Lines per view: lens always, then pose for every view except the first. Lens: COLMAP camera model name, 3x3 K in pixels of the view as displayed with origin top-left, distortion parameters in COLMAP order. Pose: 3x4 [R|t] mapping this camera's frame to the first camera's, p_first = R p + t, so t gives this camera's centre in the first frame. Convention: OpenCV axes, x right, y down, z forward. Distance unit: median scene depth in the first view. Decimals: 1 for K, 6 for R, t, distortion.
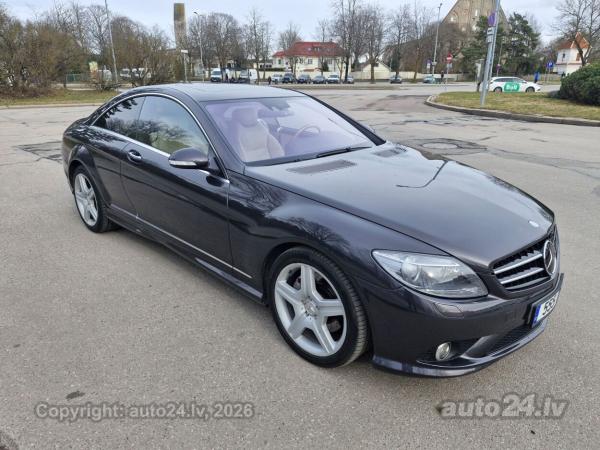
lens RADIAL K [[413.0, 0, 299.8], [0, 413.0, 223.6], [0, 0, 1]] dist [0.051232, -0.050020]
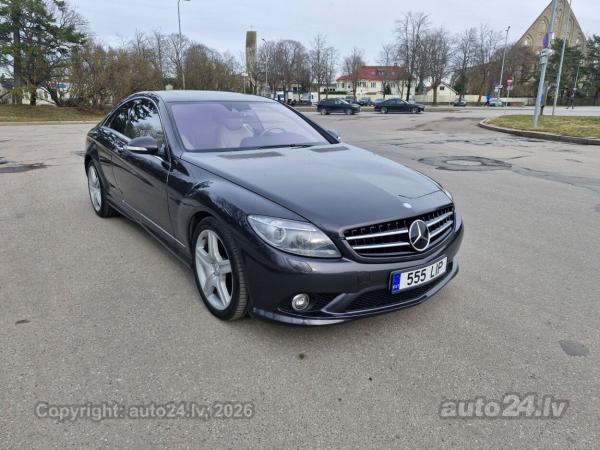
lens RADIAL K [[413.0, 0, 298.7], [0, 413.0, 220.0], [0, 0, 1]] dist [0.051232, -0.050020]
pose [[0.989122, 0.047667, -0.139160, 0.095221], [-0.055610, 0.997004, -0.053756, 0.026384], [0.136181, 0.060910, 0.988810, -0.033140]]
